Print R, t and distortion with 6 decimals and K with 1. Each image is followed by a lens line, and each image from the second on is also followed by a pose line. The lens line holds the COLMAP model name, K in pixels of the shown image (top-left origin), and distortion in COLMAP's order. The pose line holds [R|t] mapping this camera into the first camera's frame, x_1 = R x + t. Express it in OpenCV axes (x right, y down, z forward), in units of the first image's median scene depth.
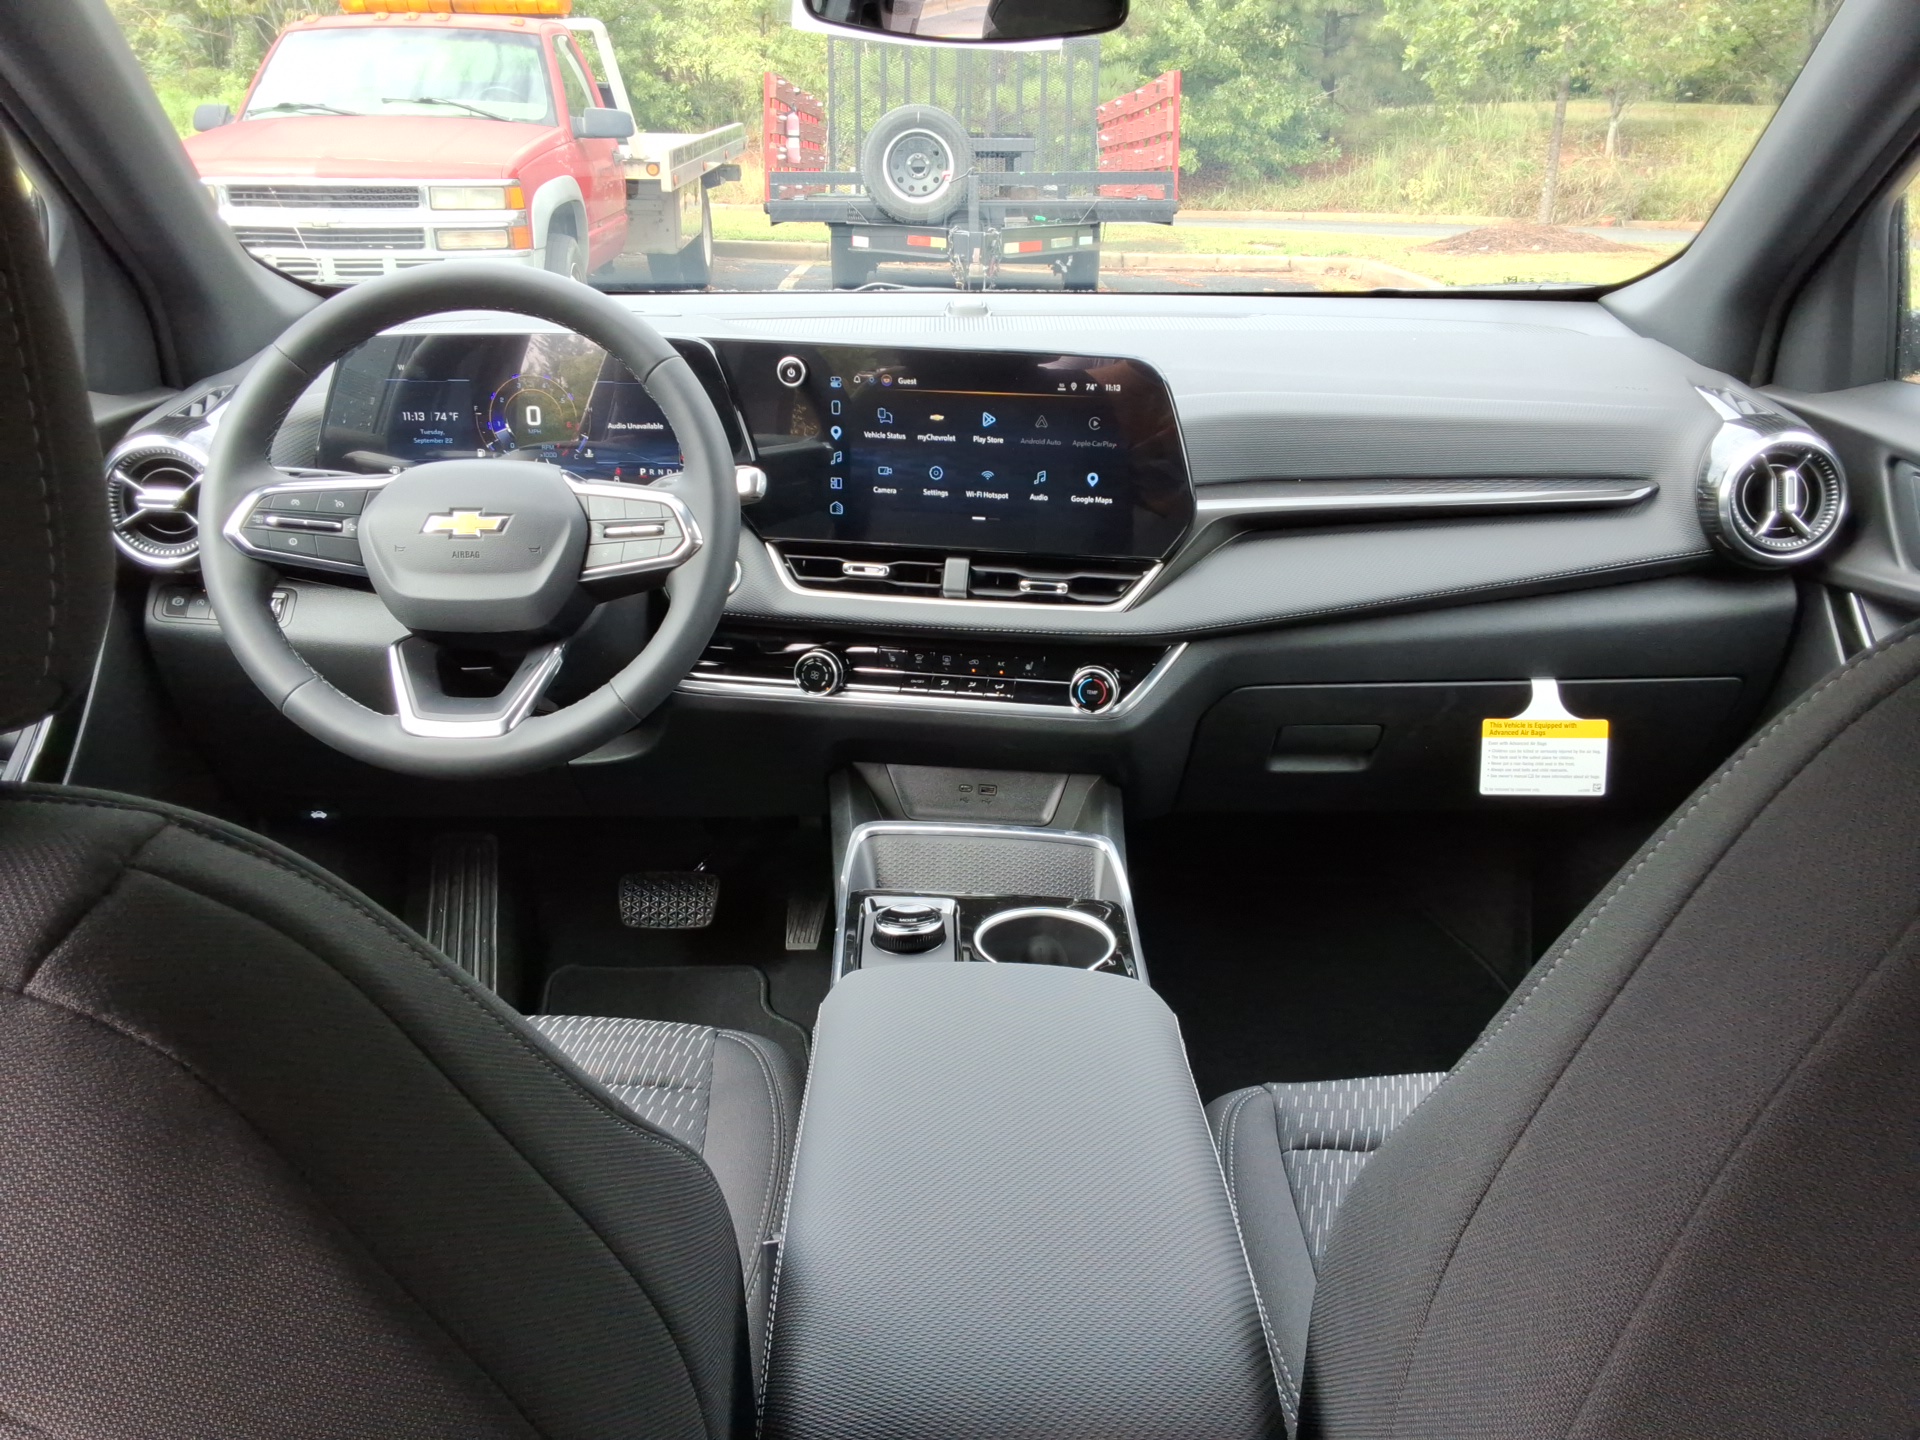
lens RADIAL K [[1535.0, 0, 975.9], [0, 1535.0, 716.7], [0, 0, 1]] dist [0.112689, -0.191430]
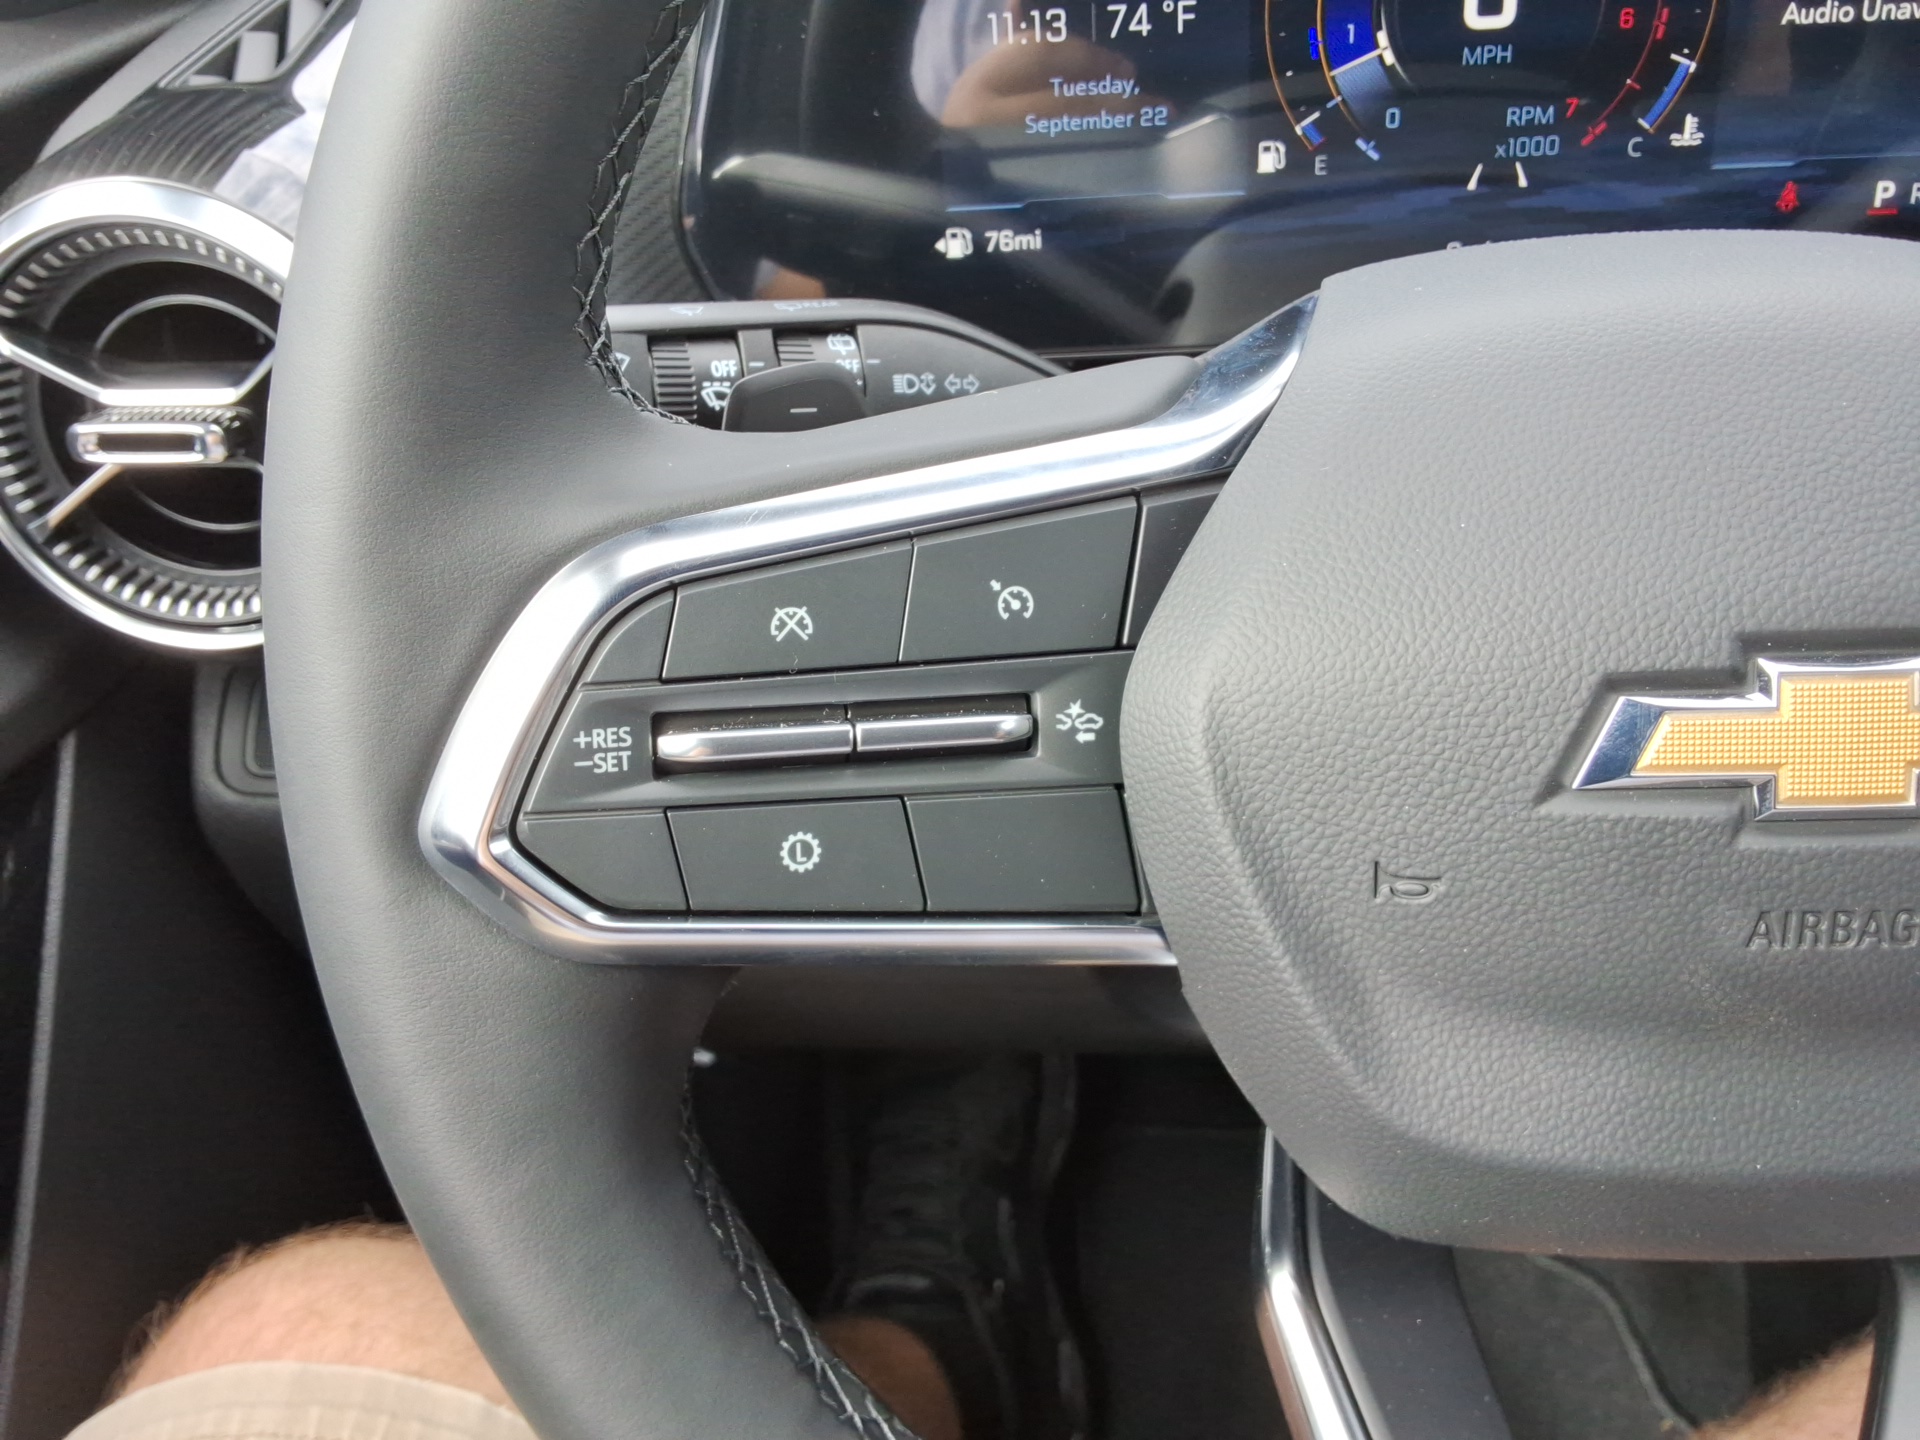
lens RADIAL K [[1551.2, 0, 982.7], [0, 1551.2, 705.3], [0, 0, 1]] dist [0.112966, -0.198773]
pose [[0.993463, -0.015079, -0.113151, -0.066237], [0.041623, 0.970843, 0.236073, -0.028230], [0.106292, -0.239240, 0.965125, 0.139209]]
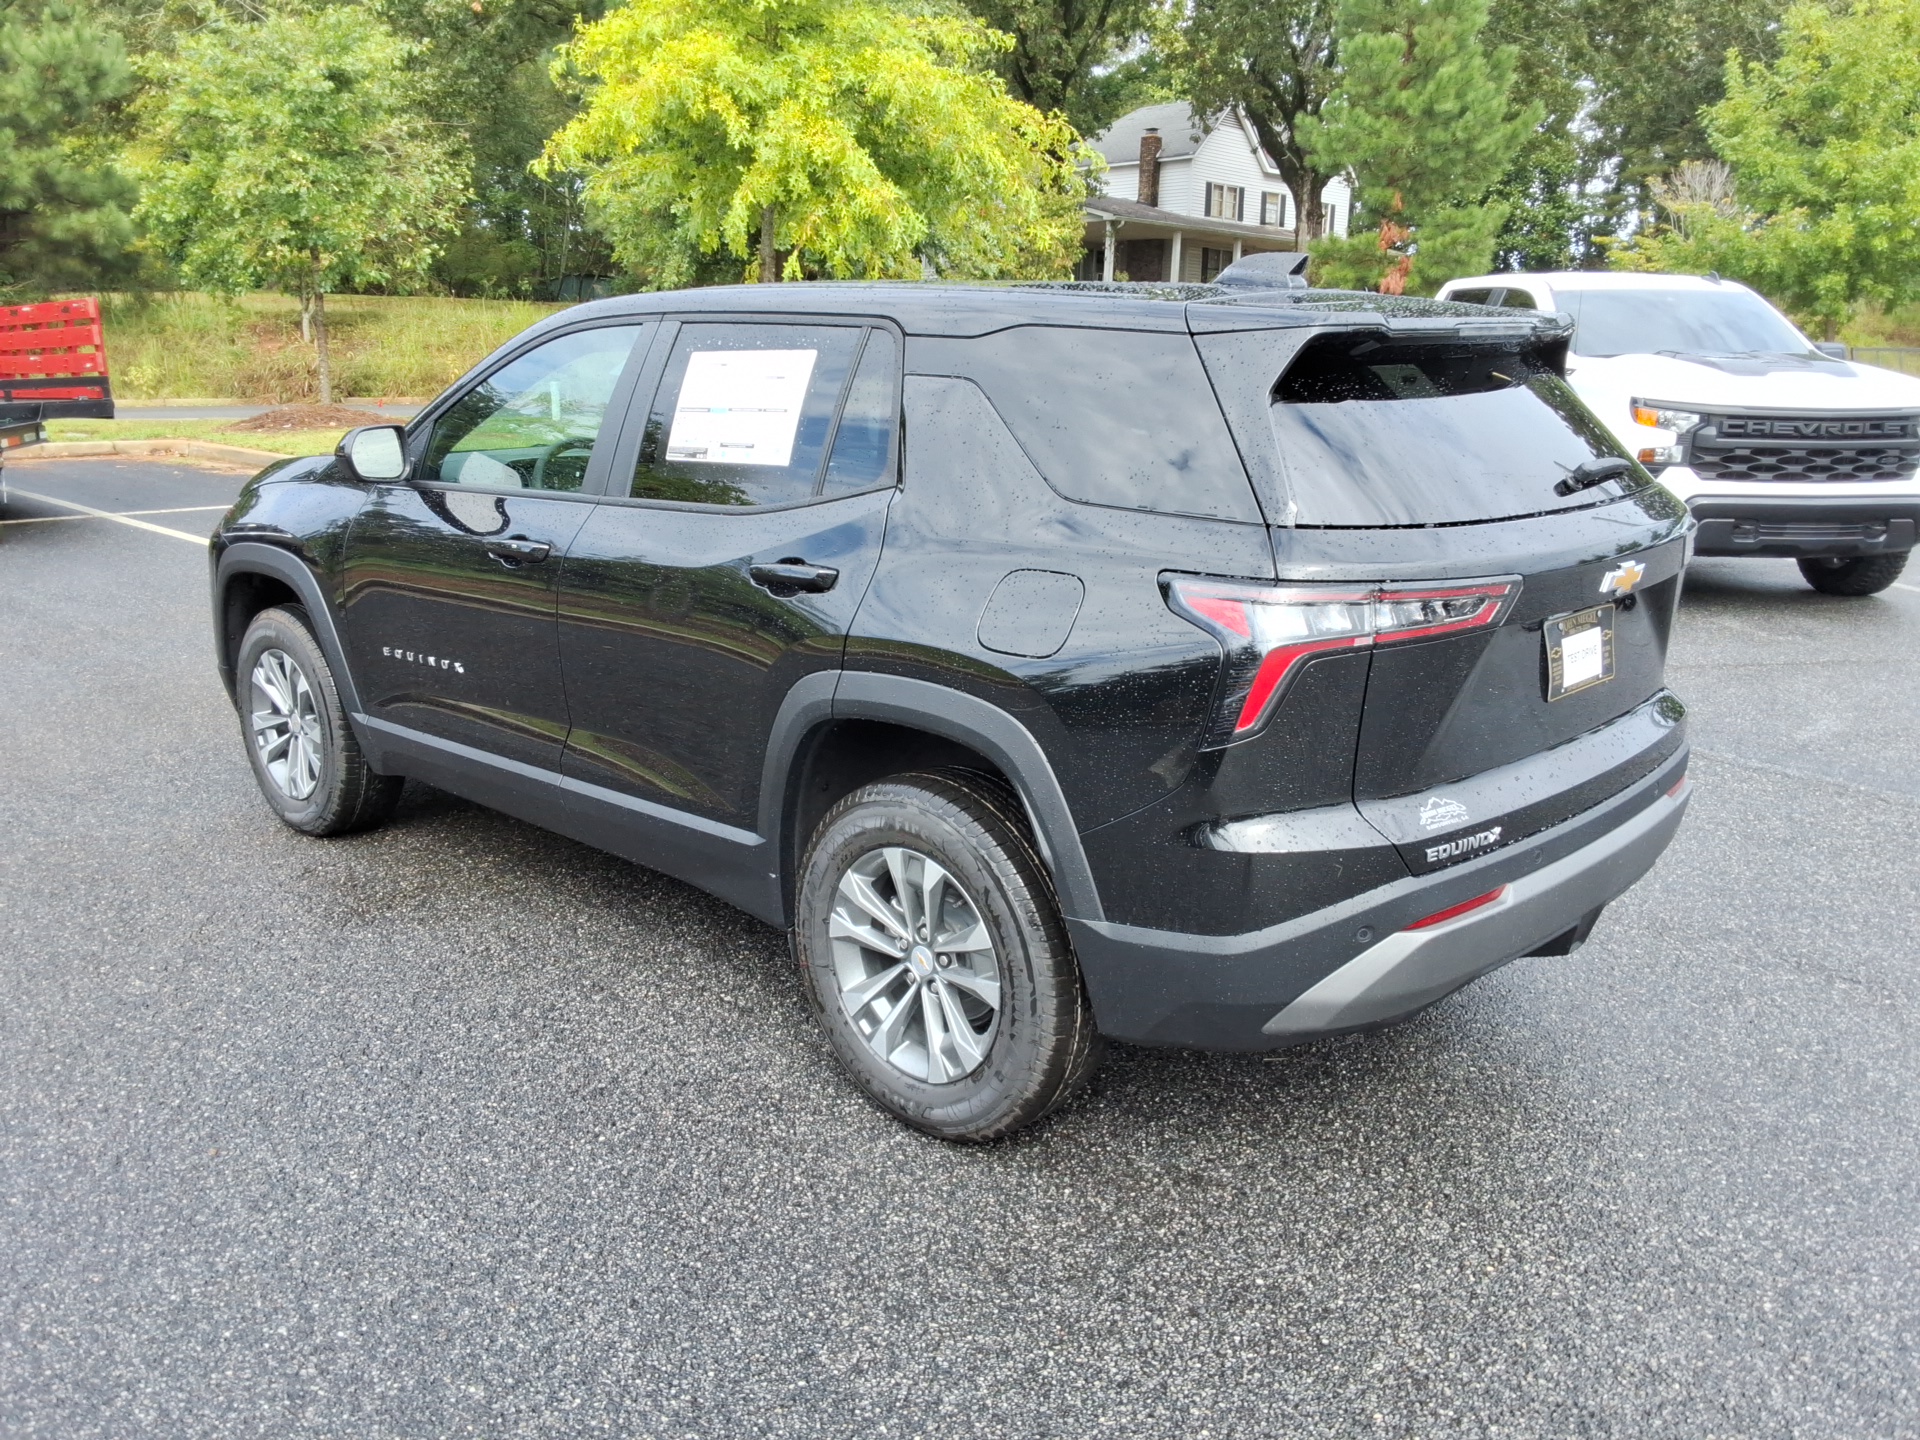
lens RADIAL K [[1535.0, 0, 975.9], [0, 1535.0, 716.7], [0, 0, 1]] dist [0.112689, -0.191430]
pose [[0.693851, -0.182339, 0.696651, -0.427258], [0.252728, 0.967536, 0.001528, 0.108681], [-0.674314, 0.175003, 0.717408, -0.409721]]
